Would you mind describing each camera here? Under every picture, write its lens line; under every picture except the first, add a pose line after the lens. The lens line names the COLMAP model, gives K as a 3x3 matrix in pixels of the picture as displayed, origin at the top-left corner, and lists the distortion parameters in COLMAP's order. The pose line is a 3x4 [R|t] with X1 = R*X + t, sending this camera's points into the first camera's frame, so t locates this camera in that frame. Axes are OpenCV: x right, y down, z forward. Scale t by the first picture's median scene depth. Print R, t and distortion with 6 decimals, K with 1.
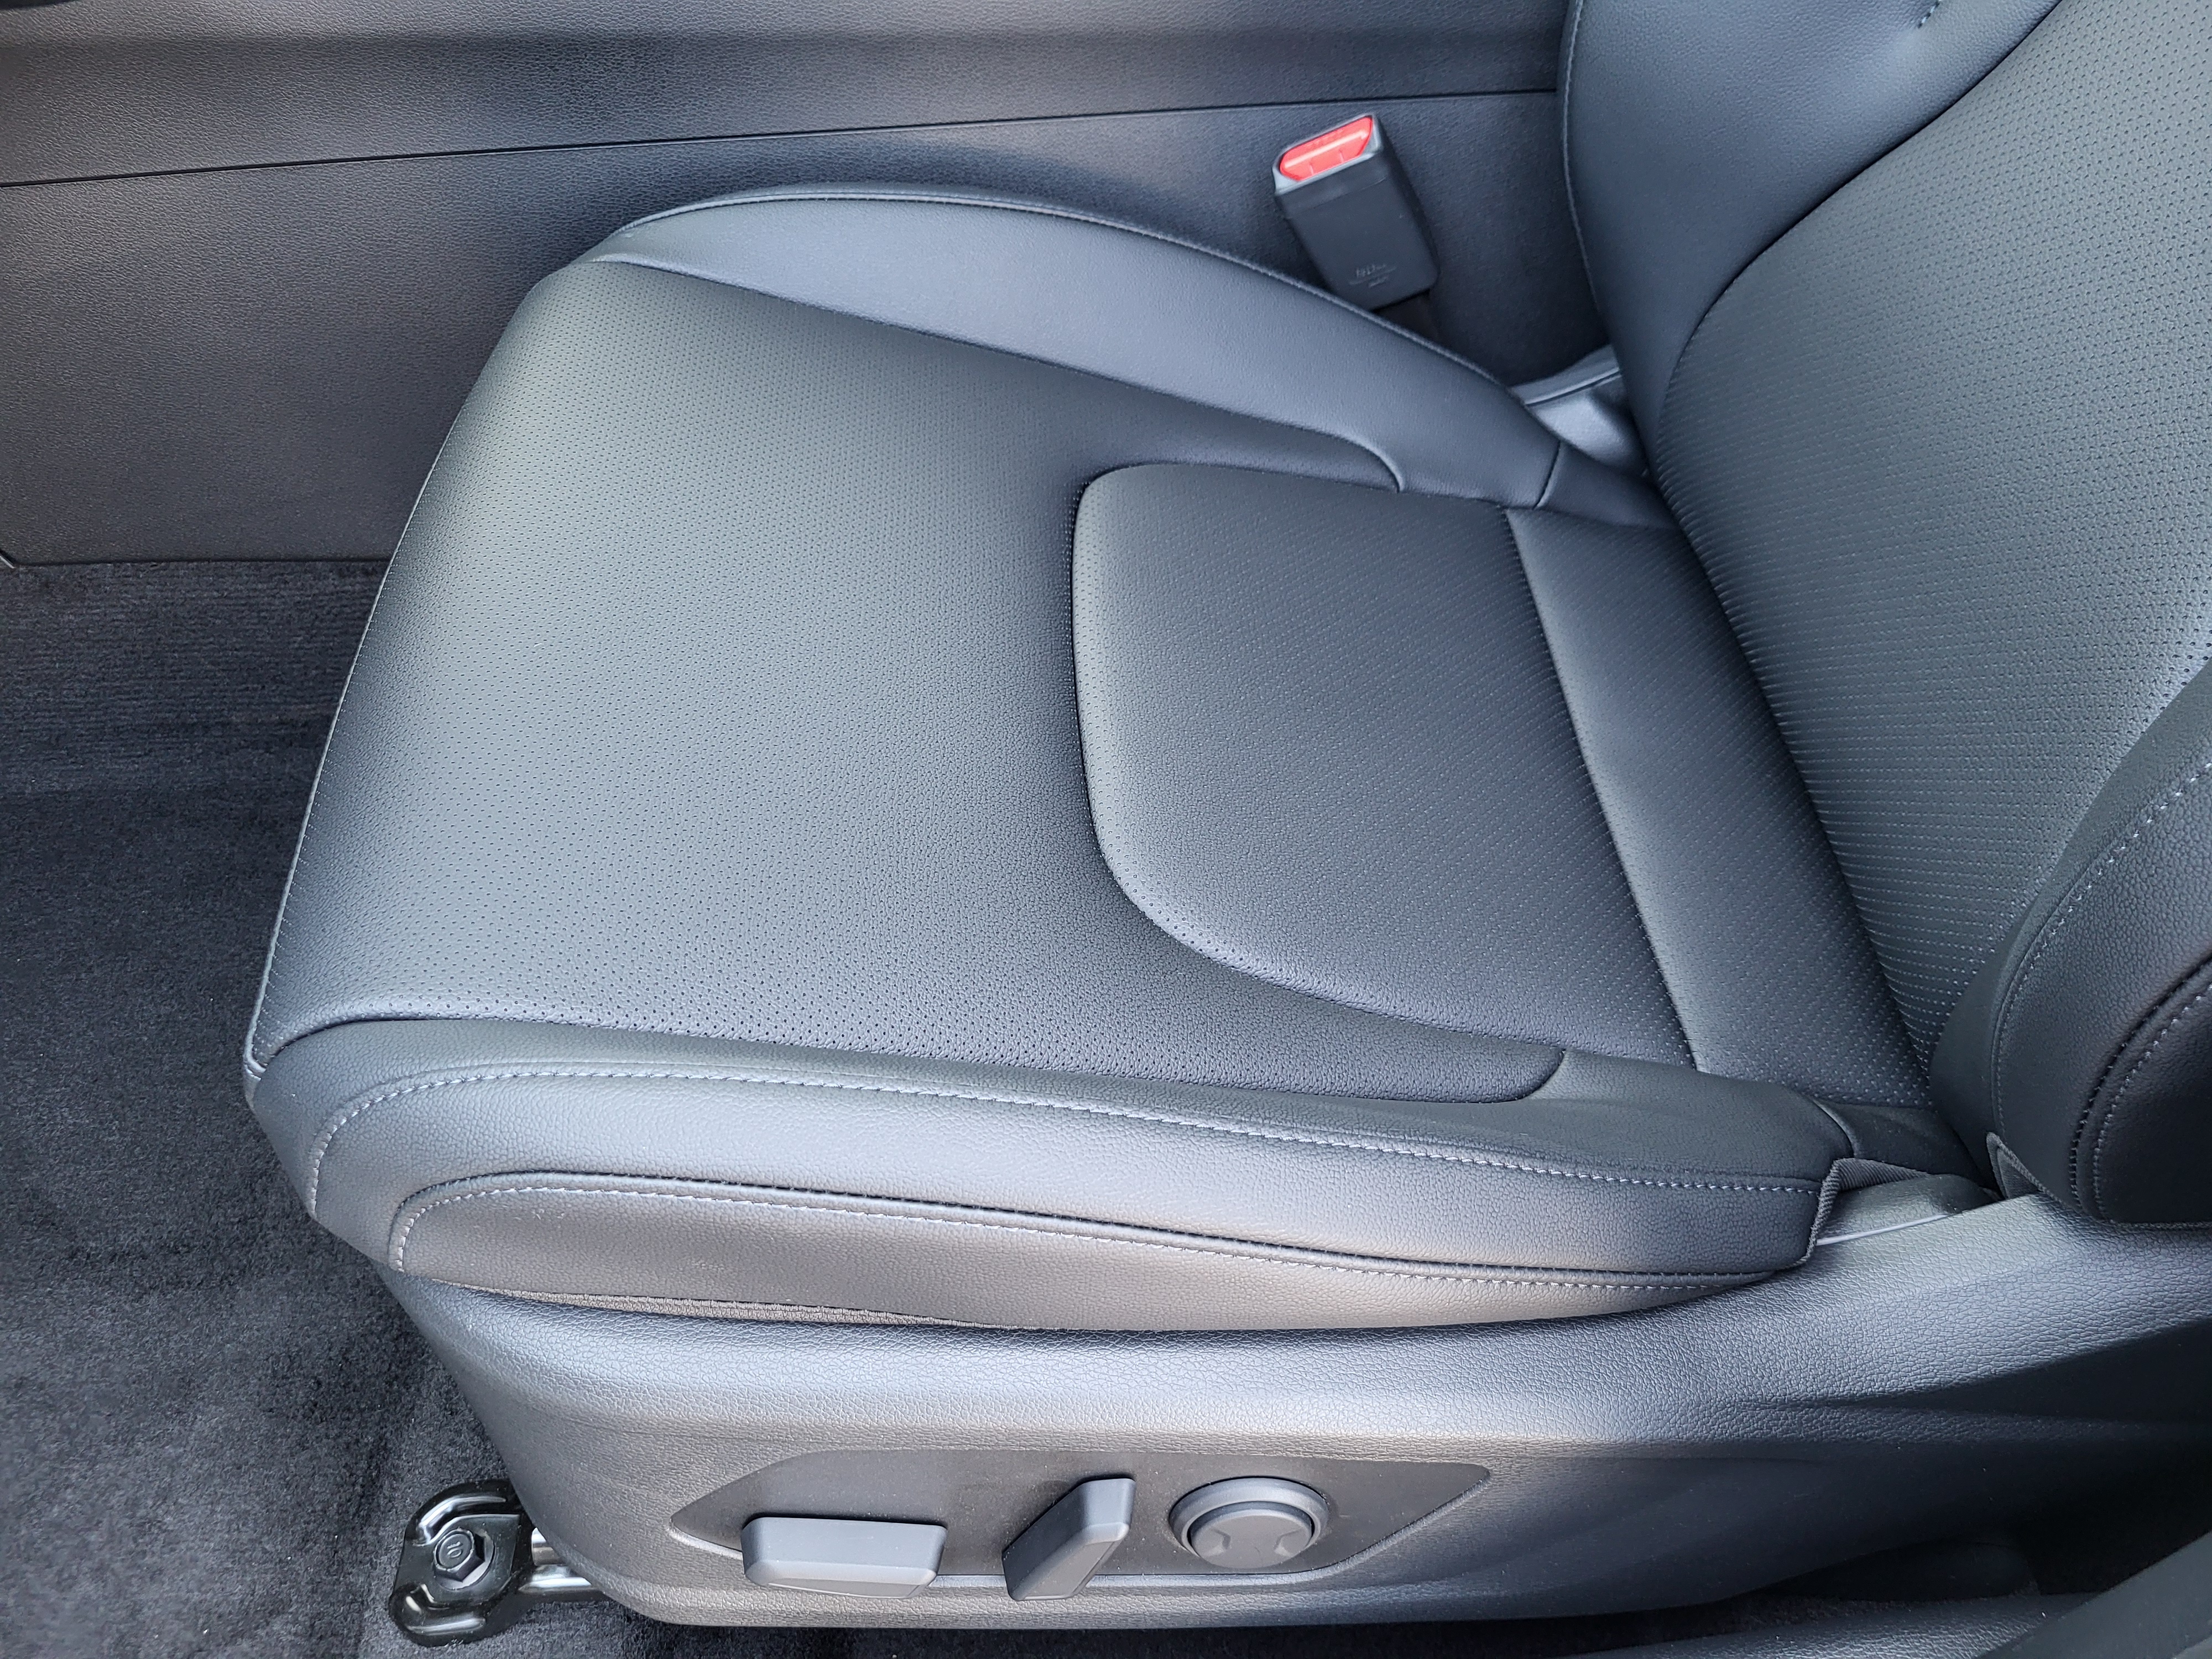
lens RADIAL K [[1653.0, 0, 1156.6], [0, 1653.0, 809.5], [0, 0, 1]] dist [-0.006096, 0.005614]
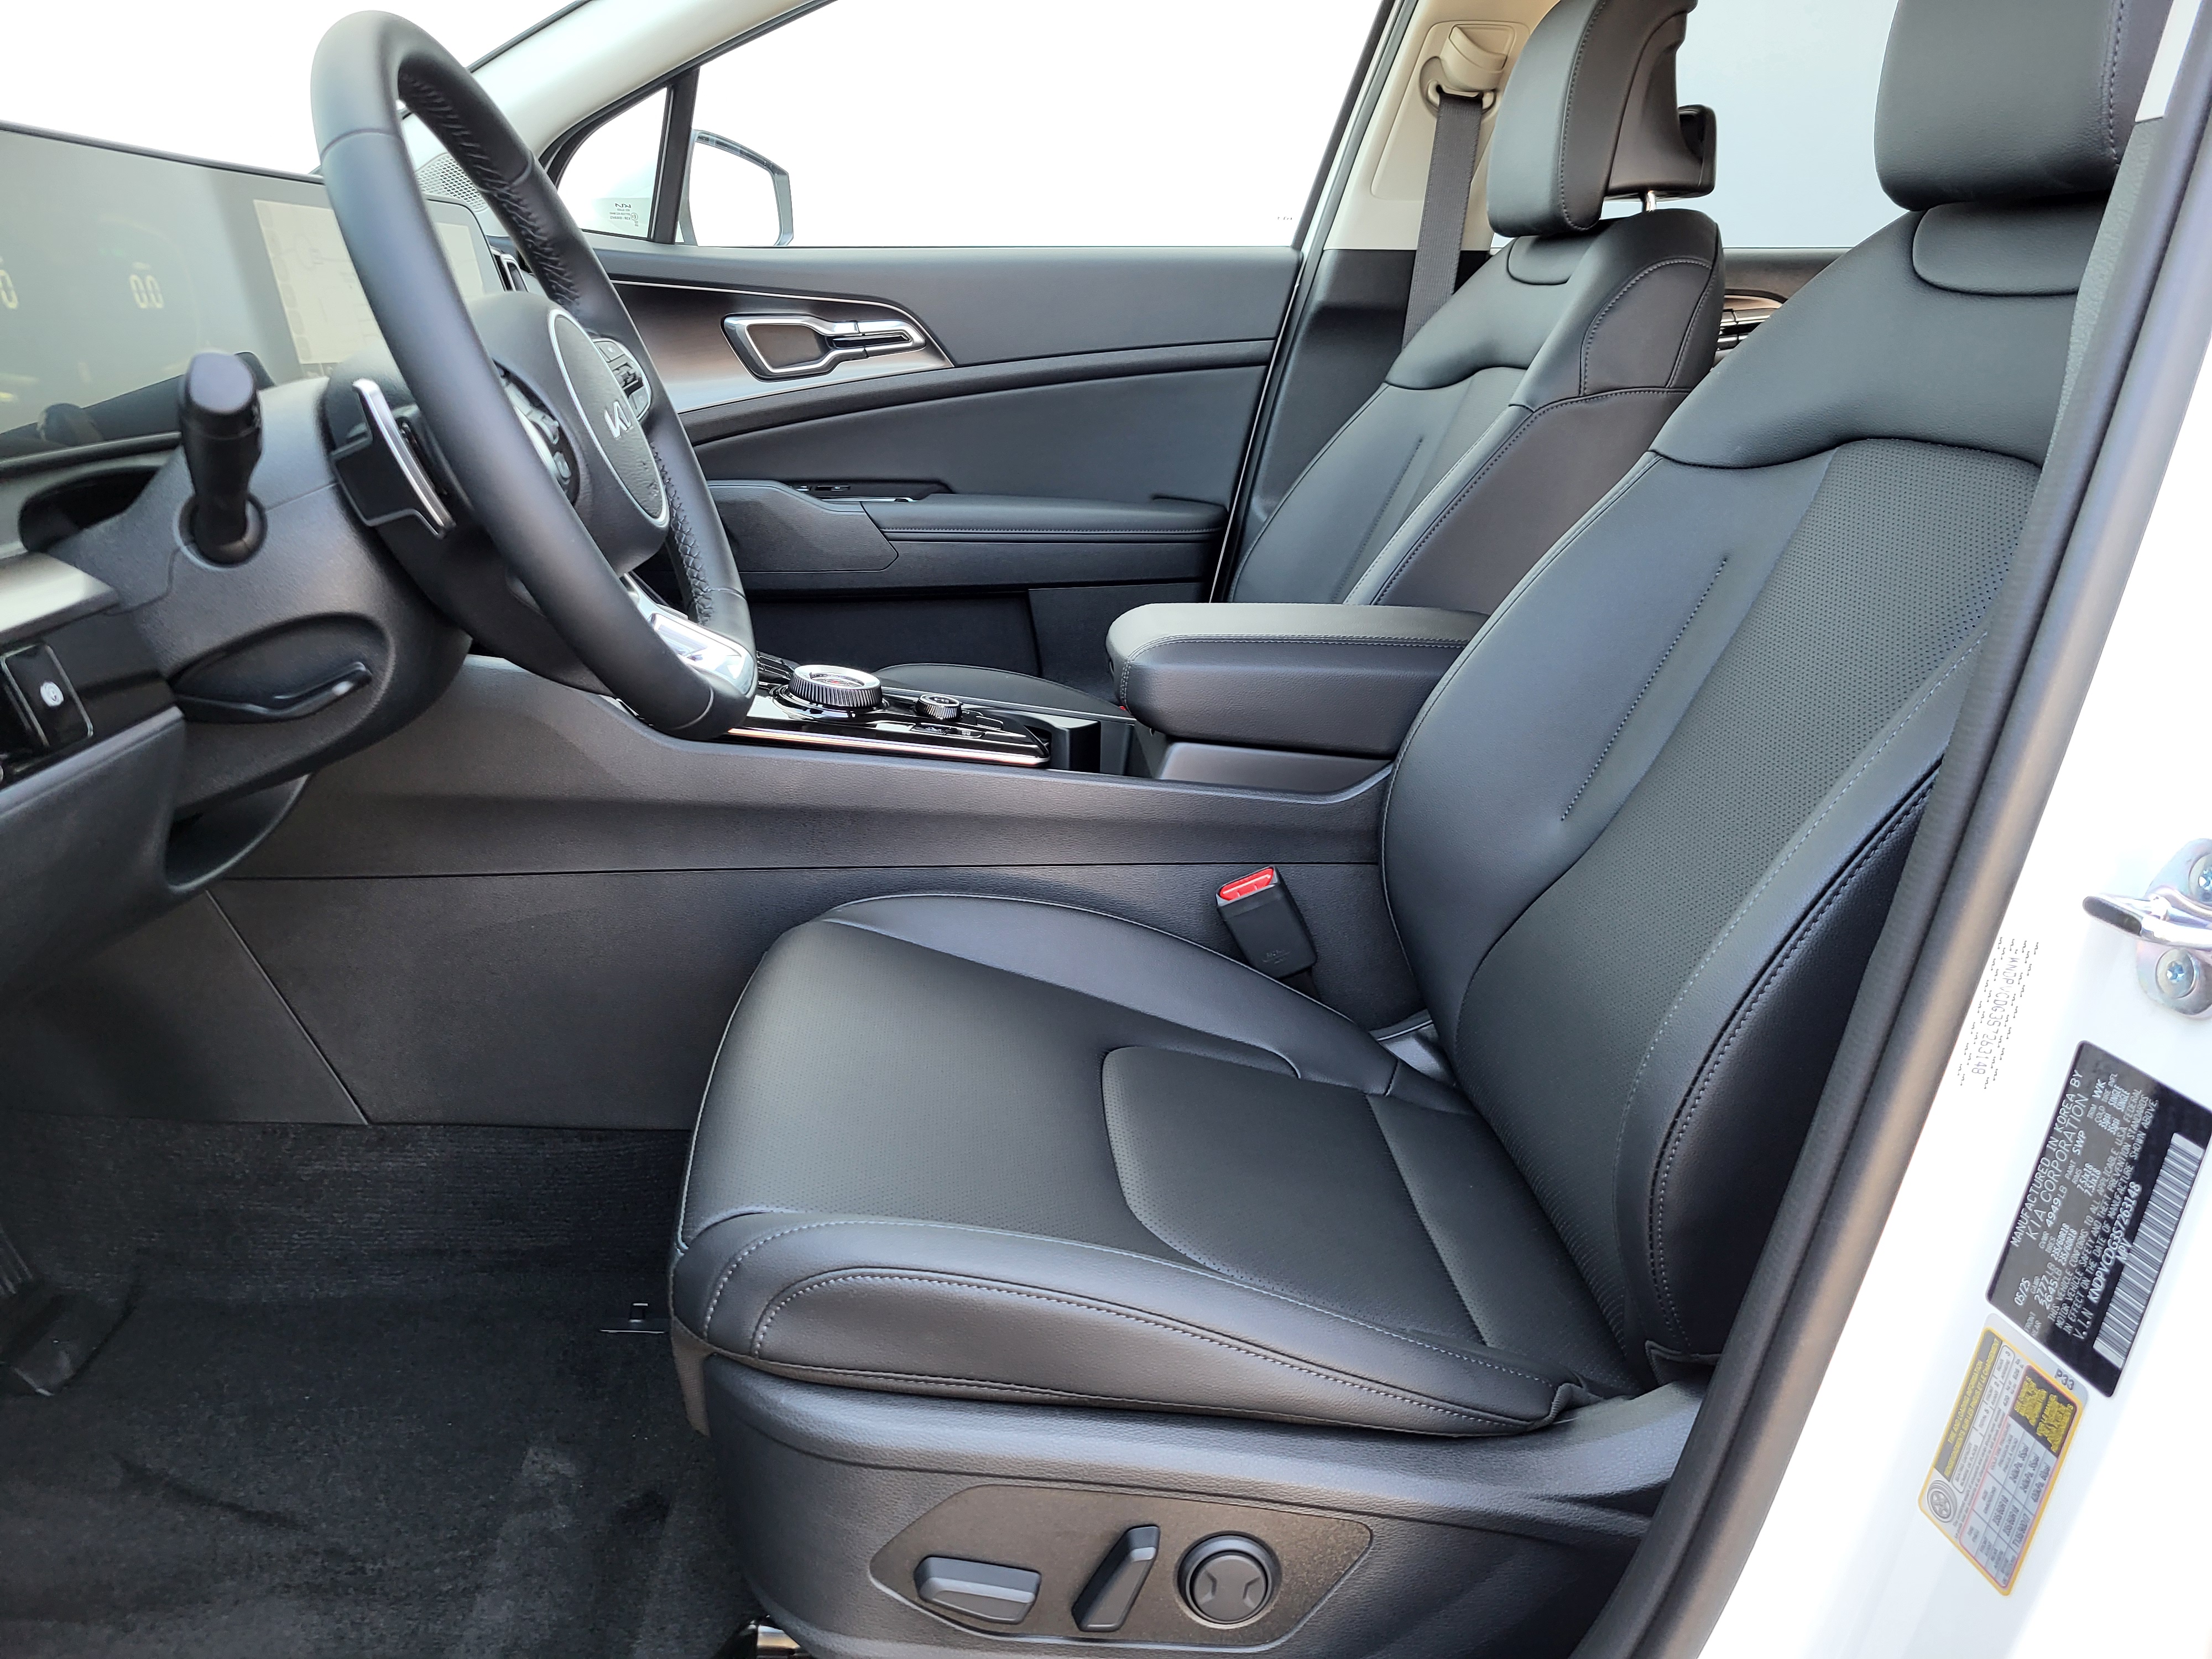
lens RADIAL K [[1811.7, 0, 1149.8], [0, 1811.7, 828.2], [0, 0, 1]] dist [0.069346, 0.003446]
pose [[0.998508, 0.027099, 0.047407, -0.086838], [0.000322, 0.865240, -0.501358, 0.484688], [-0.054605, 0.500625, 0.863940, -0.635666]]
